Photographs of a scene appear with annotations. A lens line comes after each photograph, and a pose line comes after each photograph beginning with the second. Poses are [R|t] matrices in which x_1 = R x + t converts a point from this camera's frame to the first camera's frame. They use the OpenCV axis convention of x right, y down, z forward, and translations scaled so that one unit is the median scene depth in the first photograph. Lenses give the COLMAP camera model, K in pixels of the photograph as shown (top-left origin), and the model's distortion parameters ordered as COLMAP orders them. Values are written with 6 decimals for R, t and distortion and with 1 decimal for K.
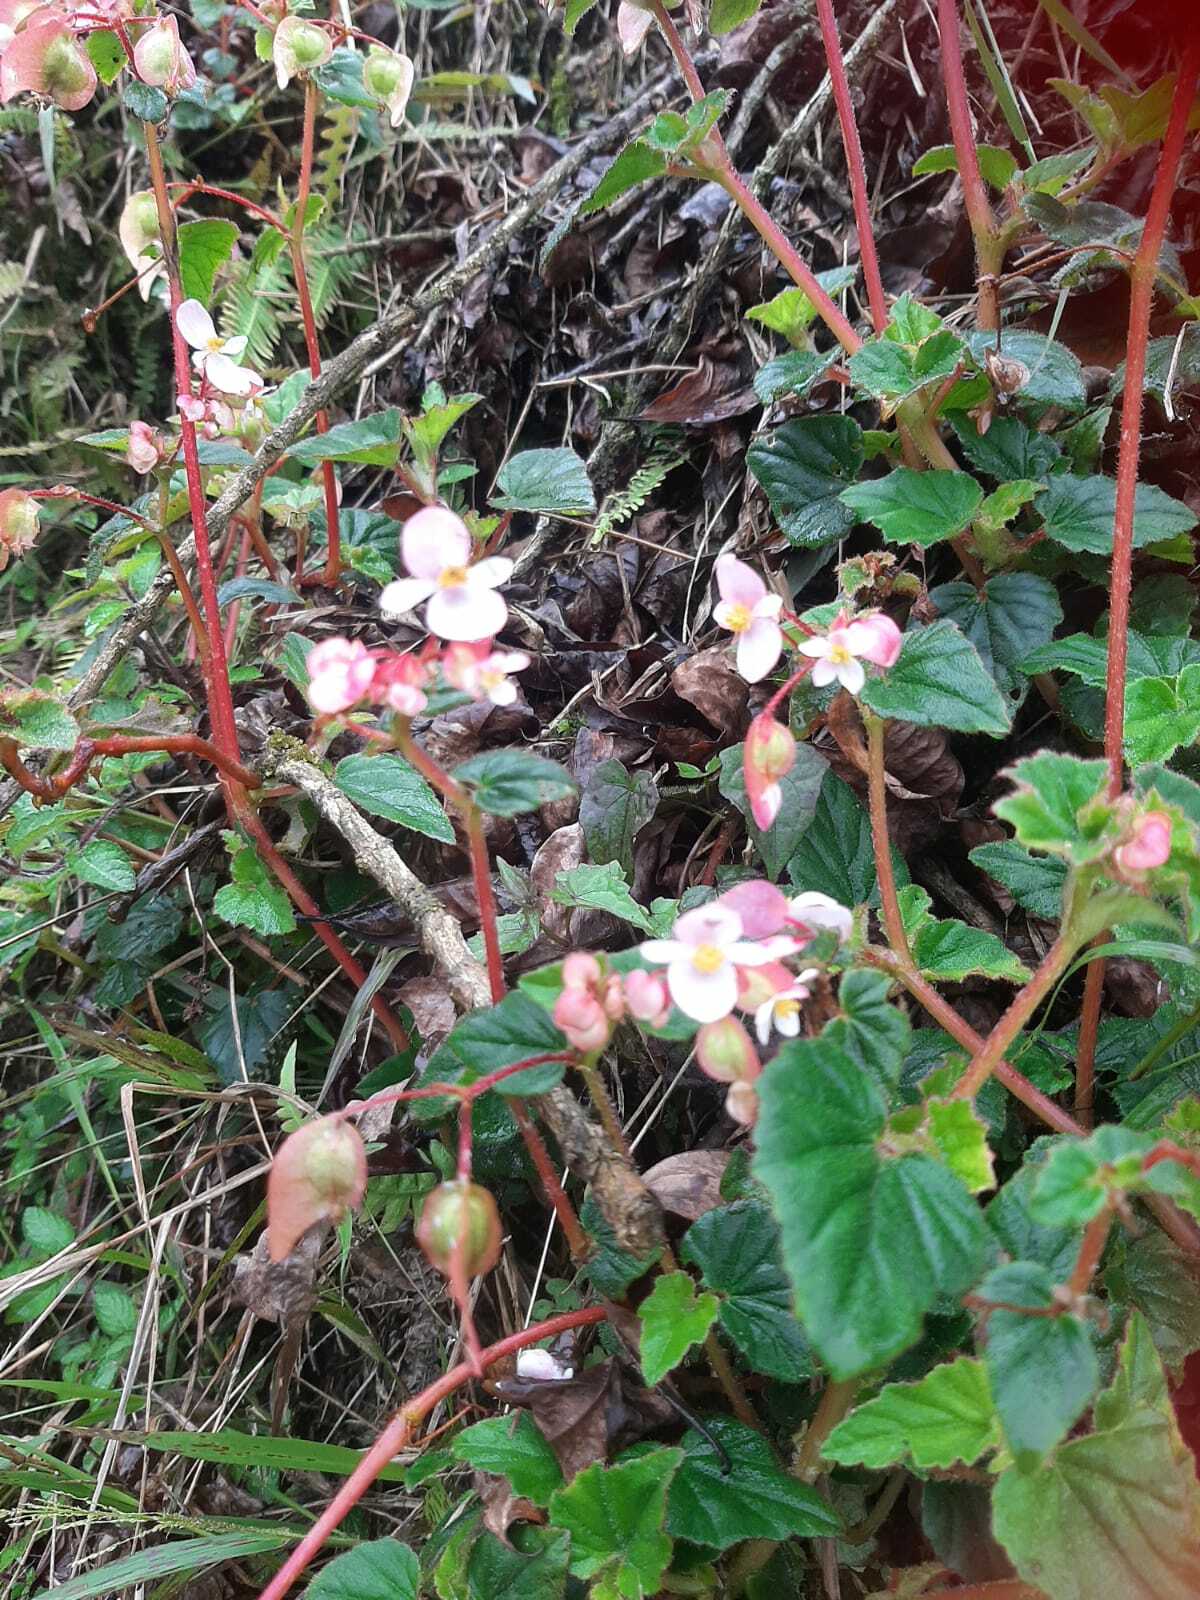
lens RADIAL K [[1242.5, 0, 625.8], [0, 1242.5, 837.8], [0, 0, 1]] dist [0.050161, -0.160873]
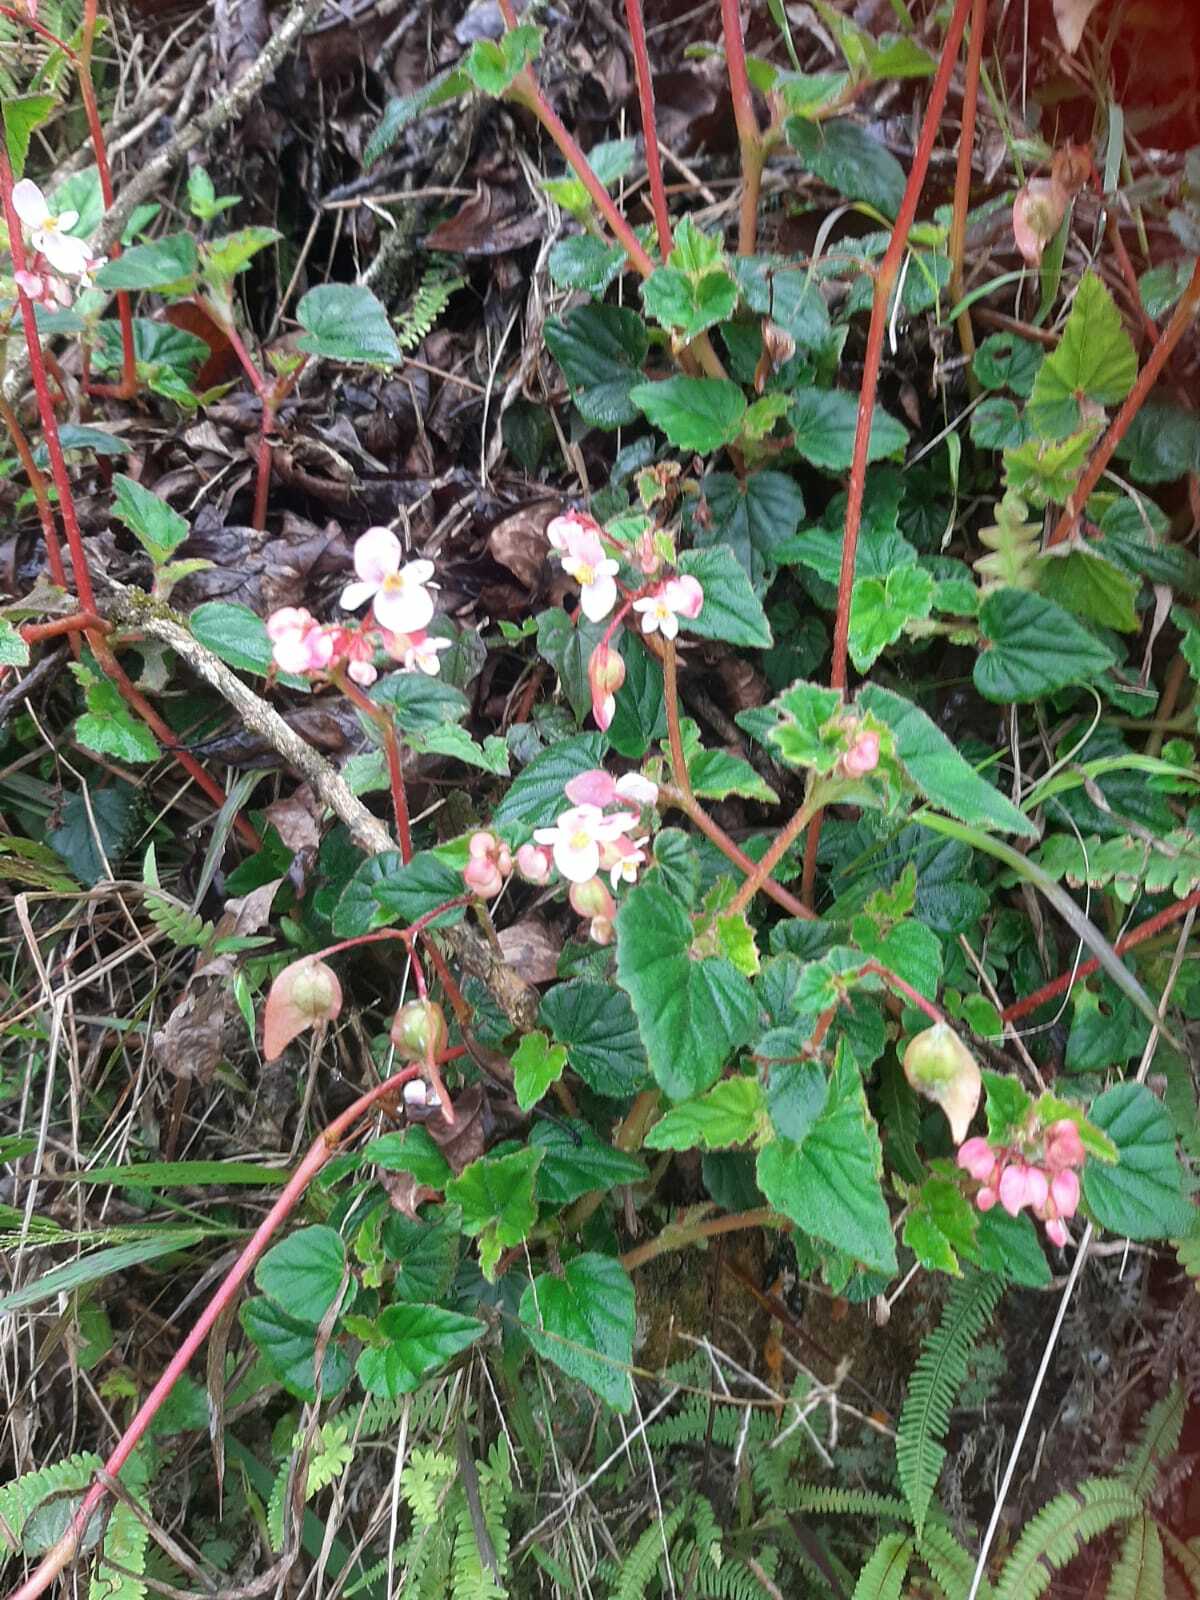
lens RADIAL K [[1242.5, 0, 625.8], [0, 1242.5, 837.8], [0, 0, 1]] dist [0.050161, -0.160873]
pose [[0.973645, -0.054952, 0.221352, -0.106248], [-0.001544, 0.968930, 0.247331, -0.139969], [-0.228066, -0.241154, 0.943308, -0.200631]]
